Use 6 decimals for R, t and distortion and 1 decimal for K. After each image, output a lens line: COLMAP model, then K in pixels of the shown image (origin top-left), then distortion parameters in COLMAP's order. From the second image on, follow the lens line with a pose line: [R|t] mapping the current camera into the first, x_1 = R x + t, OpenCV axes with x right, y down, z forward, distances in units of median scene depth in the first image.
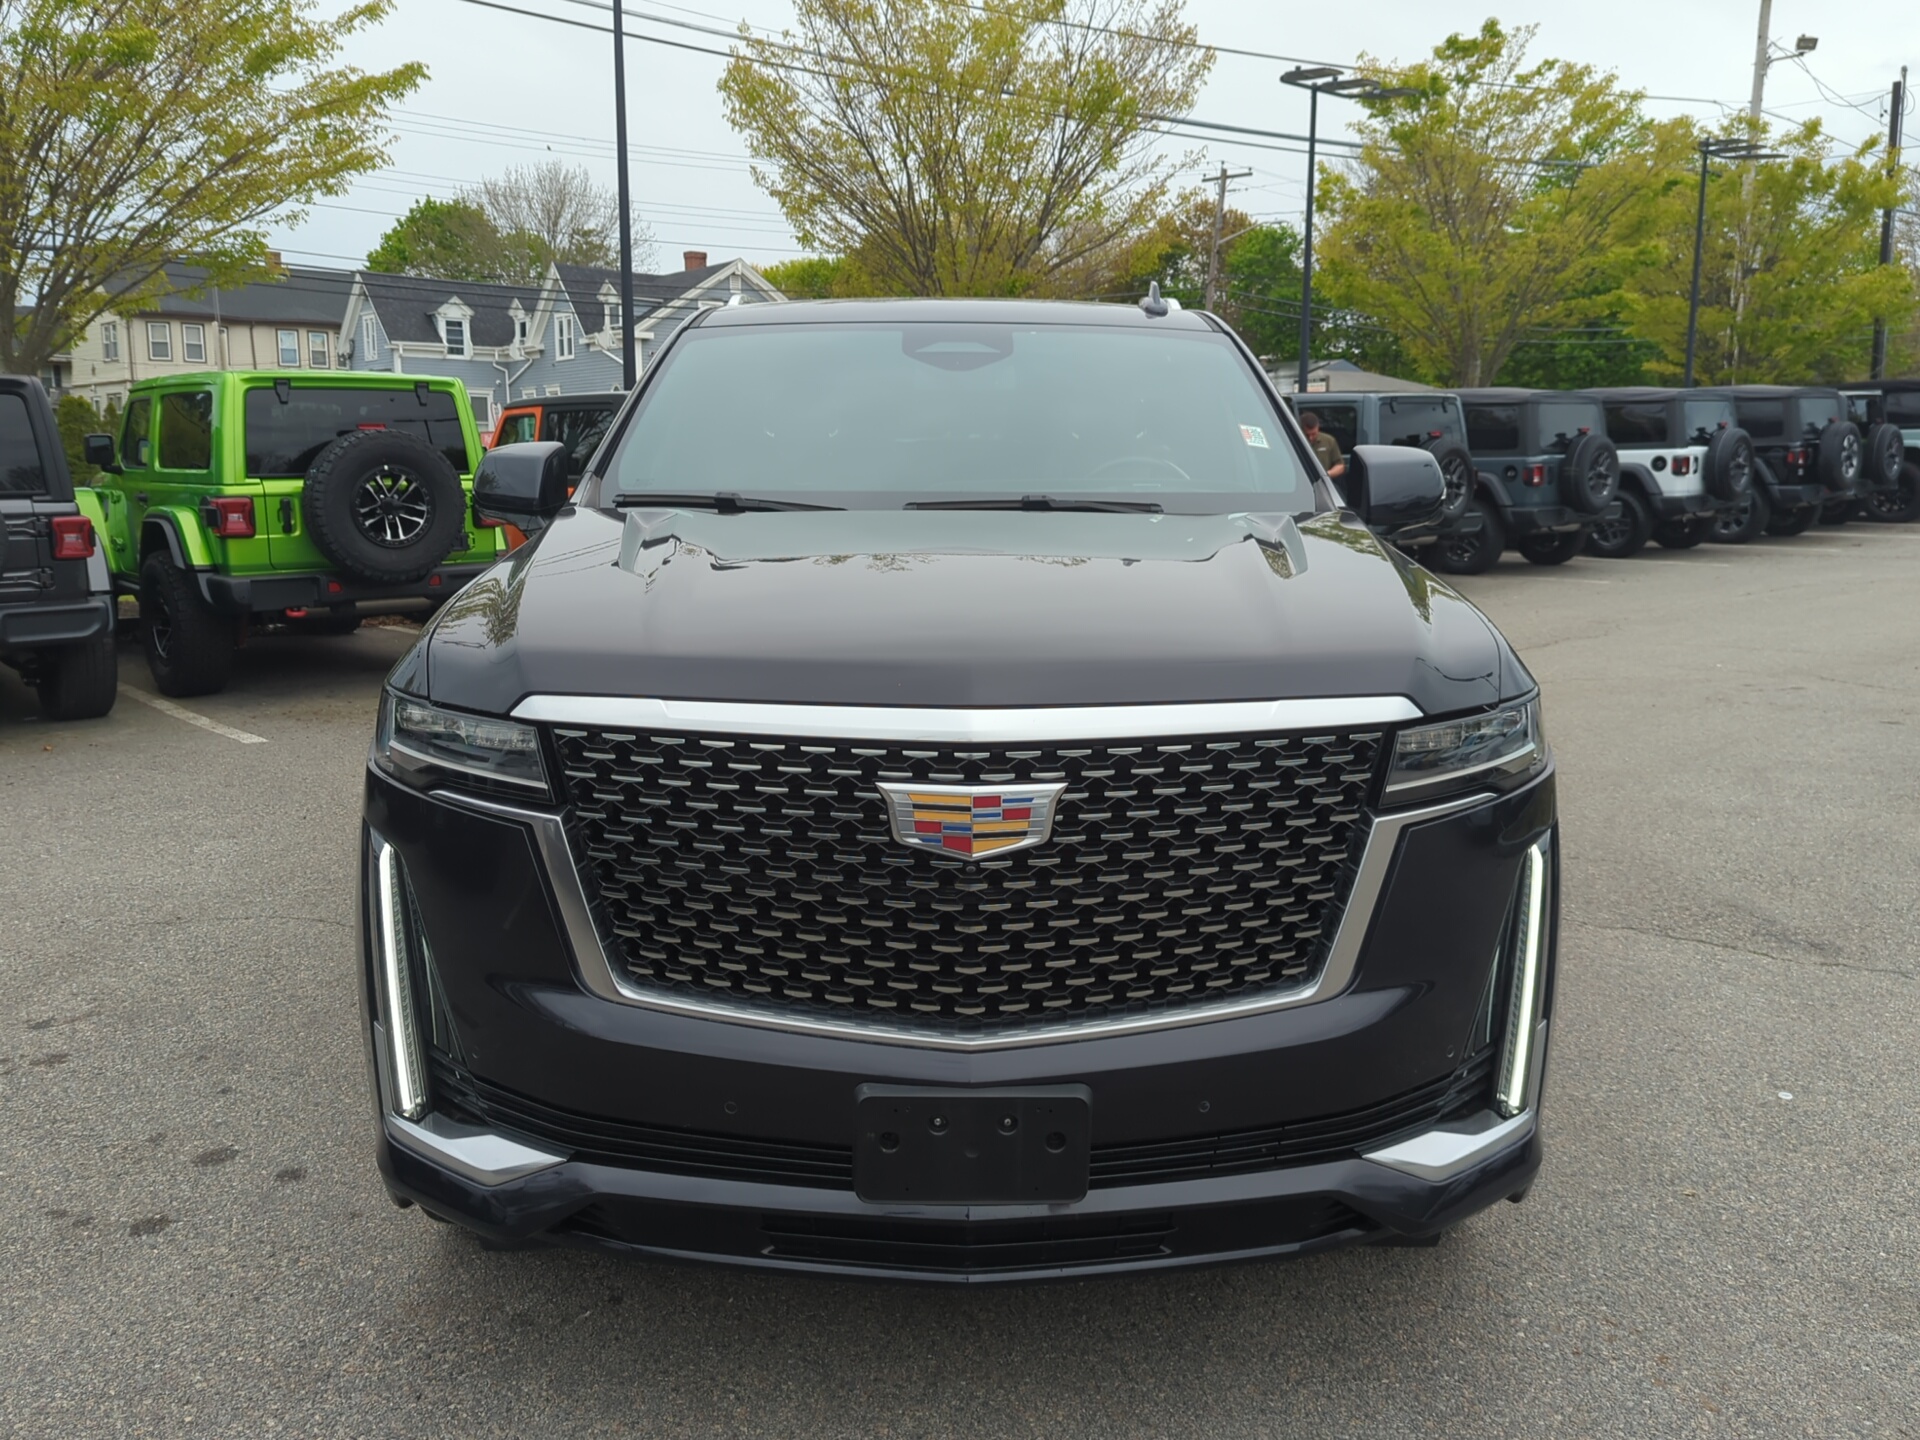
lens RADIAL K [[1549.3, 0, 979.9], [0, 1549.3, 694.4], [0, 0, 1]] dist [0.055653, -0.048826]
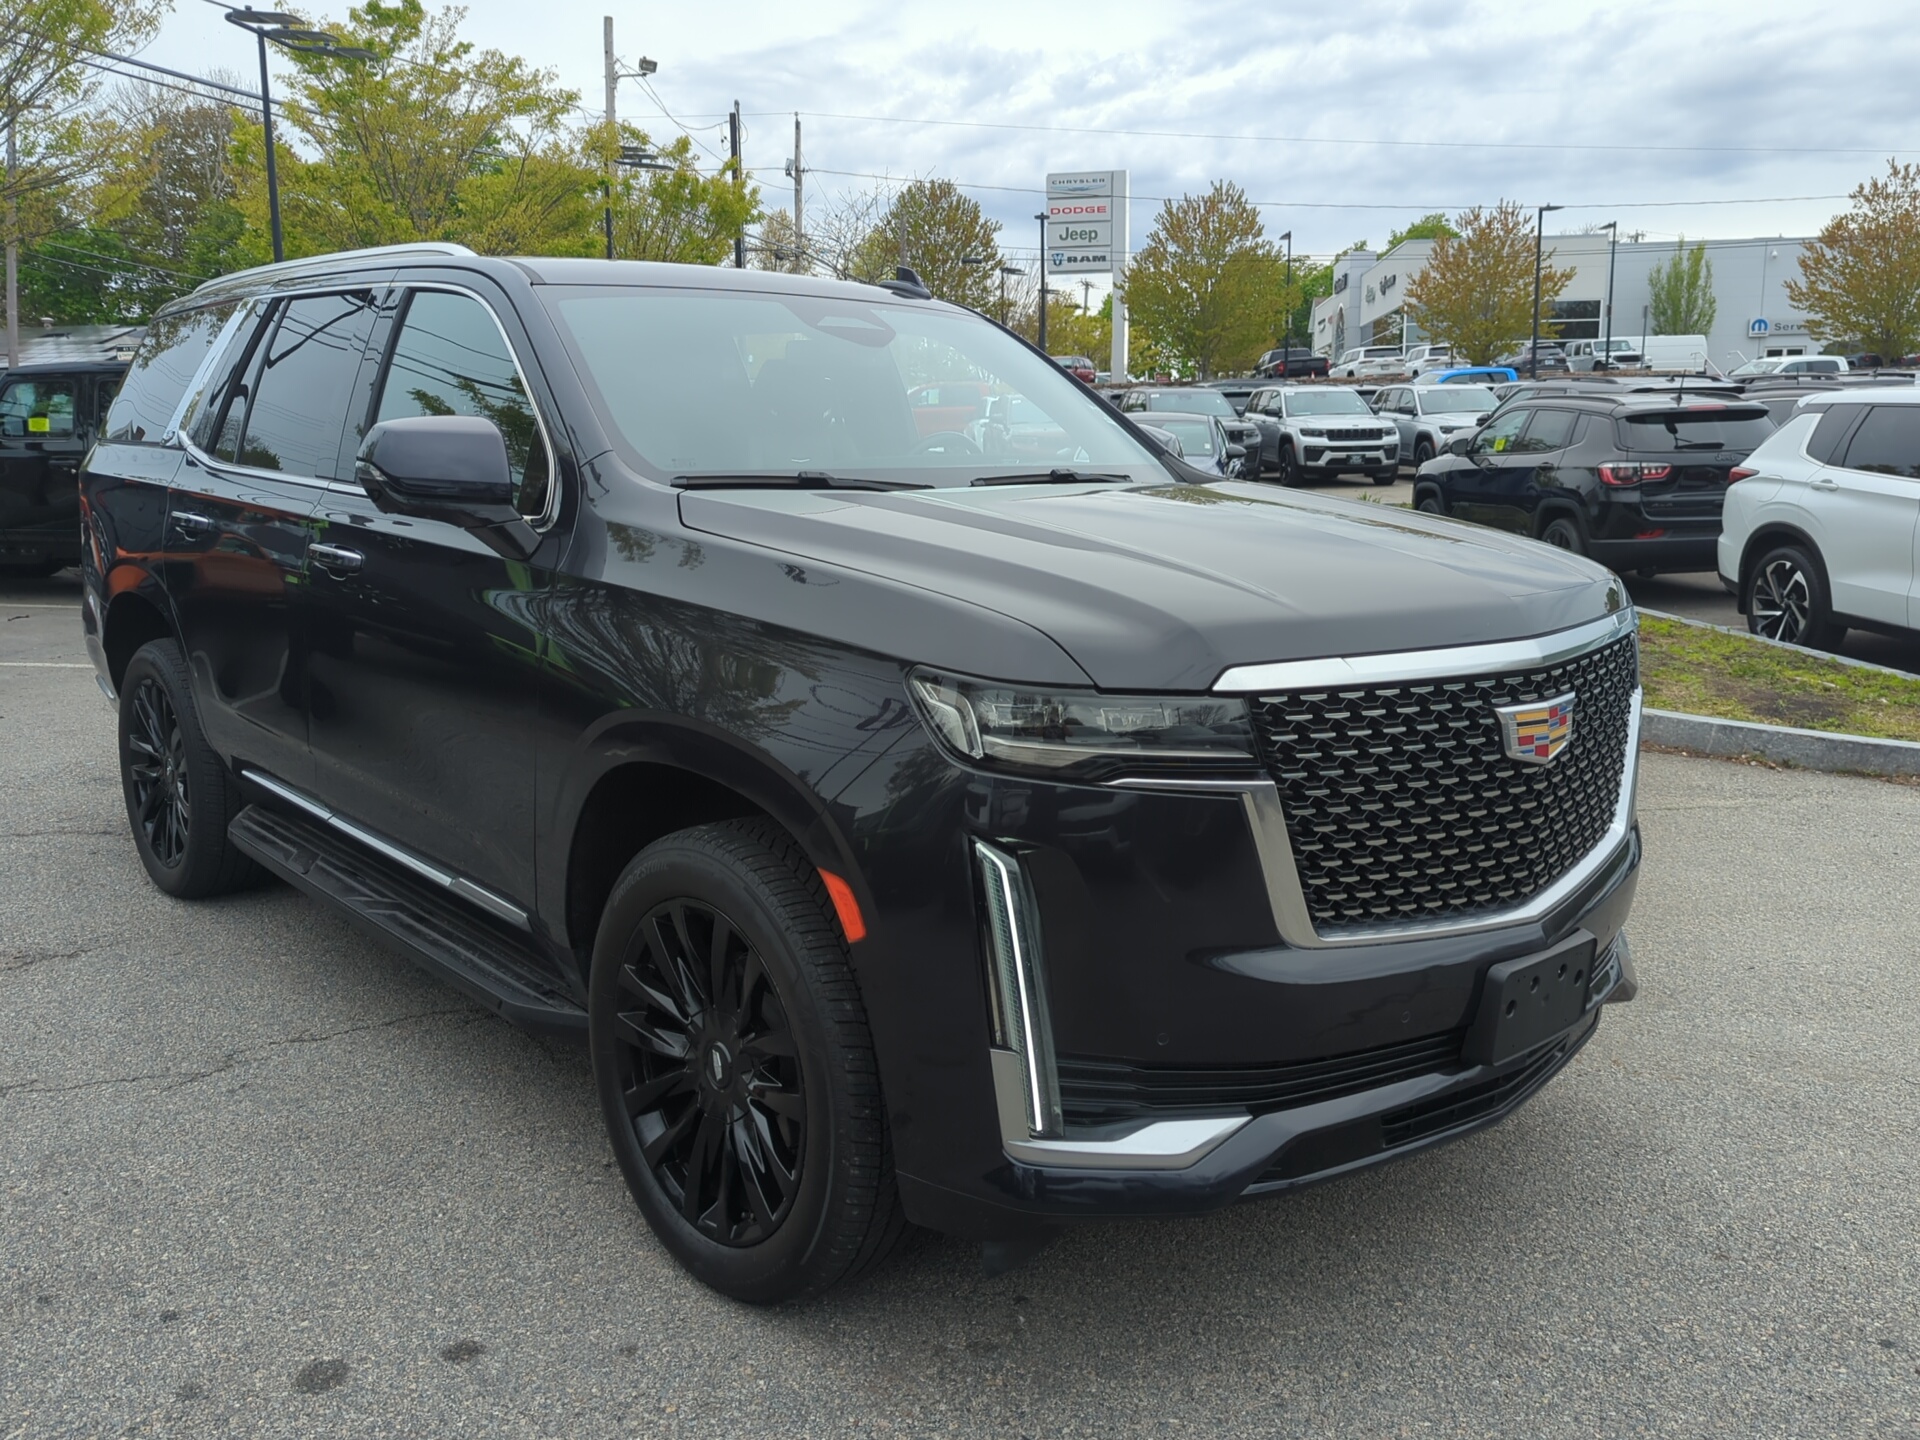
lens RADIAL K [[1557.9, 0, 976.7], [0, 1557.9, 693.8], [0, 0, 1]] dist [0.051762, -0.061149]
pose [[0.747841, -0.106148, 0.655337, -0.961985], [0.098704, 0.993941, 0.048357, -0.042922], [-0.656499, 0.028521, 0.753787, 0.305508]]
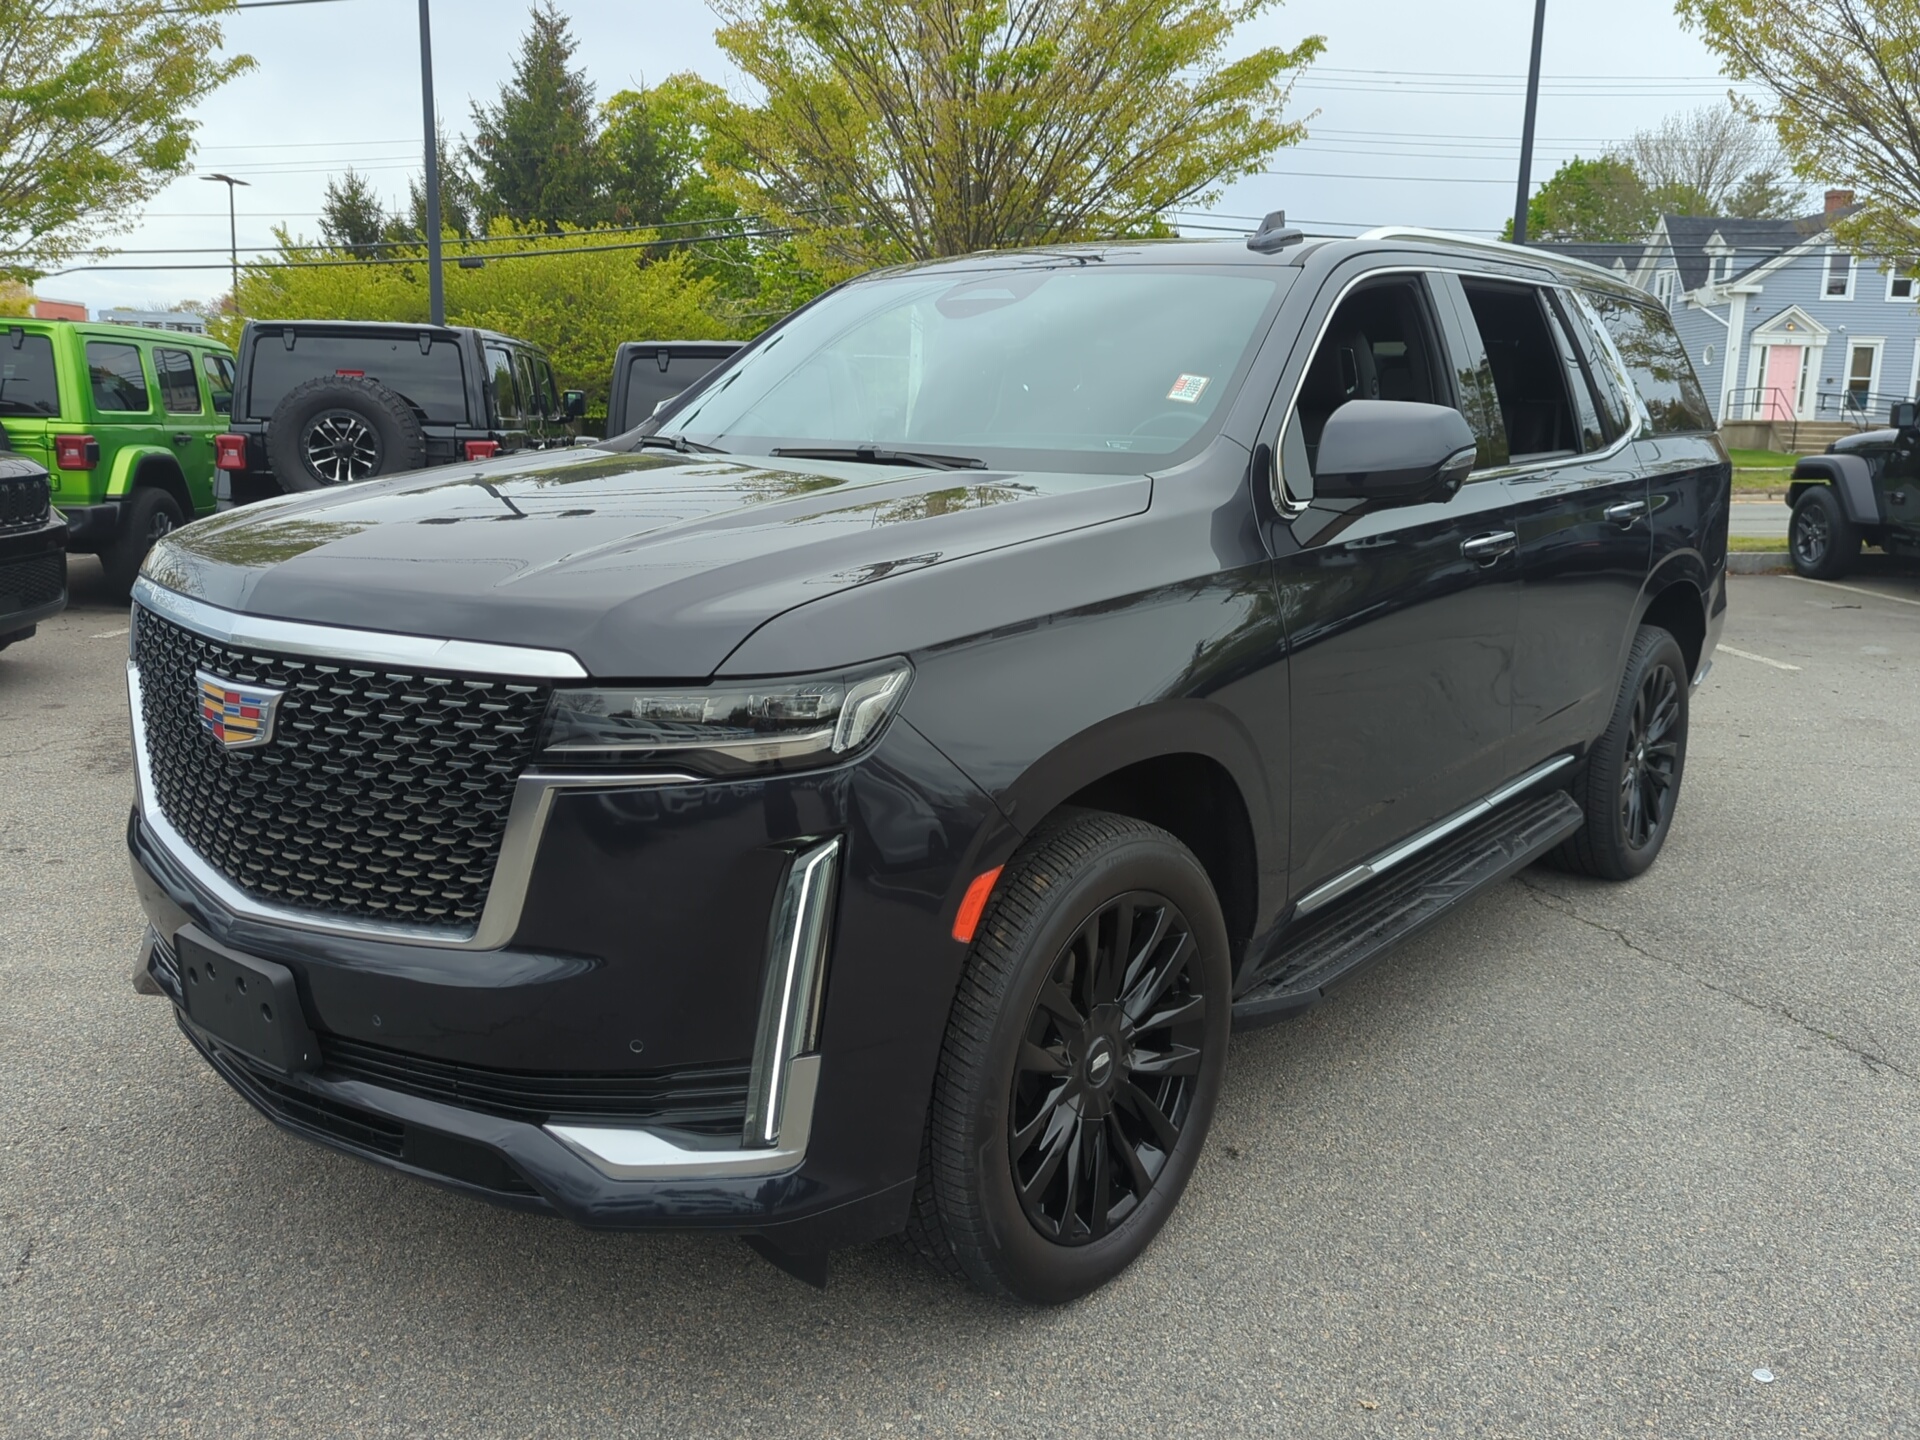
lens RADIAL K [[1557.9, 0, 976.7], [0, 1557.9, 693.8], [0, 0, 1]] dist [0.051762, -0.061149]
pose [[0.768018, 0.124879, -0.628135, 0.958630], [-0.112483, 0.991861, 0.059659, -0.052902], [0.630473, 0.024835, 0.775814, 0.380166]]
